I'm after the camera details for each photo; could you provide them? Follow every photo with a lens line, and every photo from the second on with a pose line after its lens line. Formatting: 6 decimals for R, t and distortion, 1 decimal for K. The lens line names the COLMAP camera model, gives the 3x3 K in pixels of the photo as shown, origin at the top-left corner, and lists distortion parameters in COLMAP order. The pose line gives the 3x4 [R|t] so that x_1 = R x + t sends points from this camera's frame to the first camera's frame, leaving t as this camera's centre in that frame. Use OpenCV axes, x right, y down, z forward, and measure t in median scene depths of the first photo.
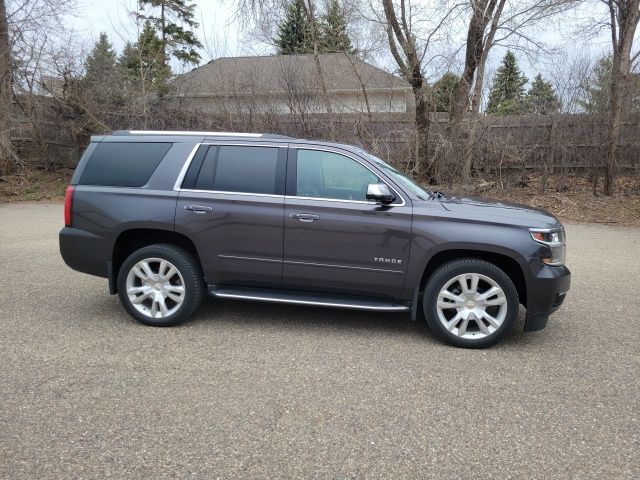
lens RADIAL K [[480.2, 0, 321.4], [0, 480.2, 241.9], [0, 0, 1]] dist [0.056486, -0.040048]
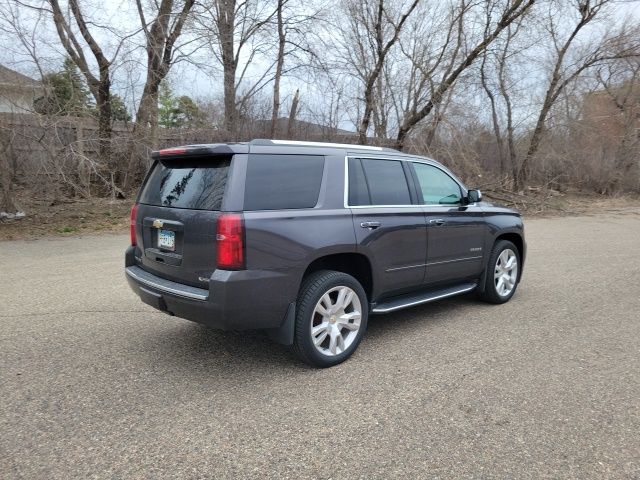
lens RADIAL K [[480.2, 0, 321.4], [0, 480.2, 249.4], [0, 0, 1]] dist [0.056486, -0.040048]
pose [[0.628366, -0.136756, 0.765803, -1.082457], [0.141249, 0.988120, 0.060558, -0.095287], [-0.764987, 0.070116, 0.640218, 0.483069]]
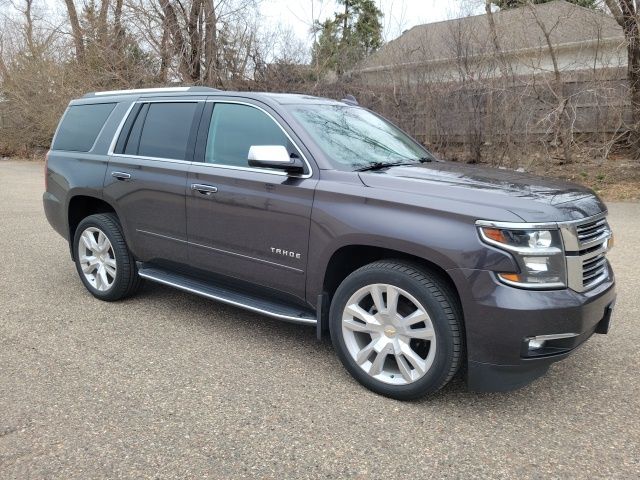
lens RADIAL K [[480.2, 0, 318.8], [0, 480.2, 245.4], [0, 0, 1]] dist [0.056486, -0.040048]
pose [[0.894579, 0.085425, -0.438669, 0.489288], [-0.063753, 0.995916, 0.063930, -0.021632], [0.442339, -0.029224, 0.896372, 0.366103]]
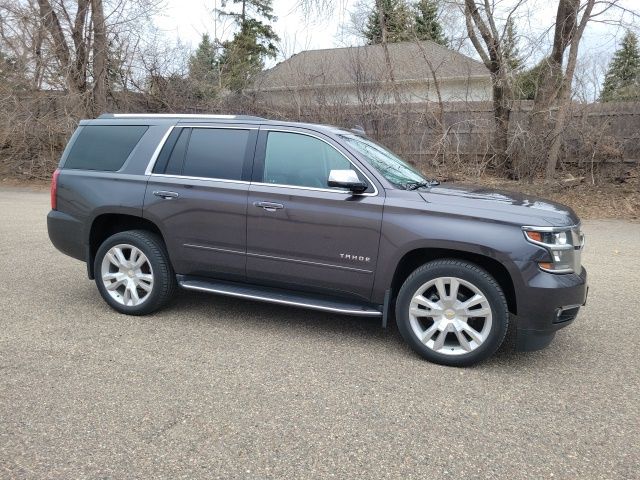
lens RADIAL K [[480.2, 0, 322.4], [0, 480.2, 240.3], [0, 0, 1]] dist [0.056486, -0.040048]
pose [[0.981143, 0.038792, -0.189348, 0.239607], [-0.037417, 0.999241, 0.010833, 0.000004], [0.189625, -0.003543, 0.981850, 0.125369]]
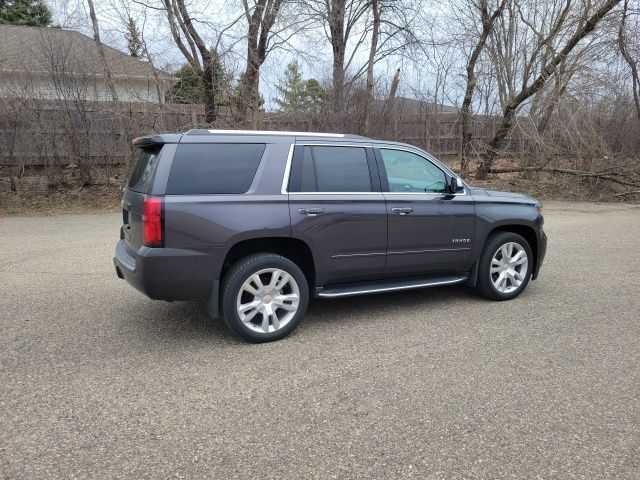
lens RADIAL K [[480.2, 0, 315.6], [0, 480.2, 244.9], [0, 0, 1]] dist [0.056486, -0.040048]
pose [[0.824616, -0.119710, 0.552881, -0.820103], [0.106552, 0.992727, 0.056024, -0.056568], [-0.555567, 0.012712, 0.831375, 0.189919]]
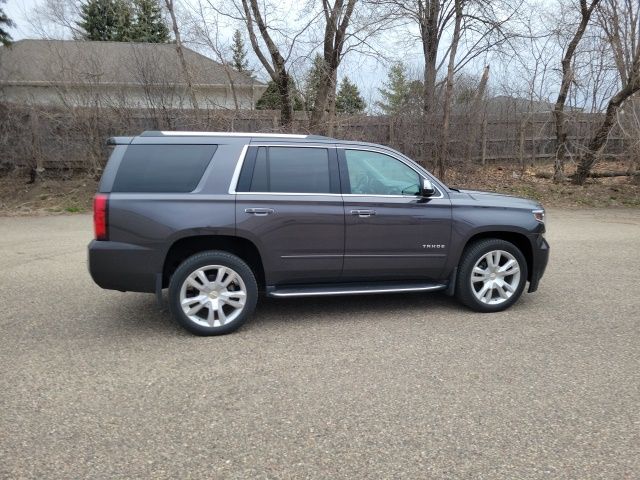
lens RADIAL K [[480.2, 0, 321.6], [0, 480.2, 255.0], [0, 0, 1]] dist [0.056486, -0.040048]
pose [[0.924687, -0.091602, 0.369545, -0.526587], [0.079329, 0.995677, 0.048305, -0.016859], [-0.372373, -0.015351, 0.927956, 0.029295]]
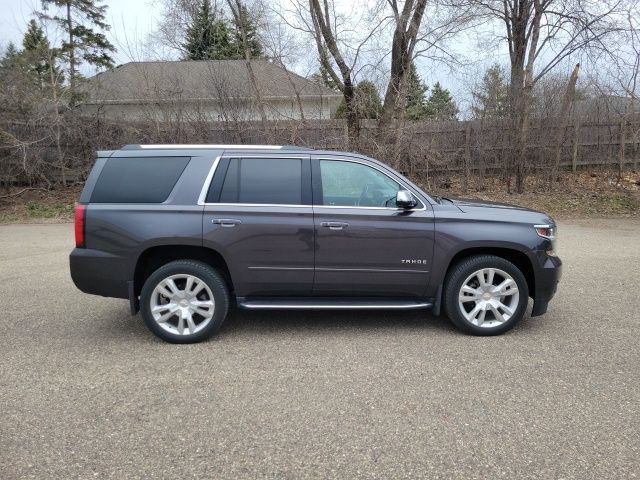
lens RADIAL K [[480.2, 0, 321.8], [0, 480.2, 252.8], [0, 0, 1]] dist [0.056486, -0.040048]
pose [[0.981053, -0.060066, 0.184194, -0.256062], [0.058279, 0.998186, 0.015106, -0.008984], [-0.184767, -0.004085, 0.982774, -0.019413]]
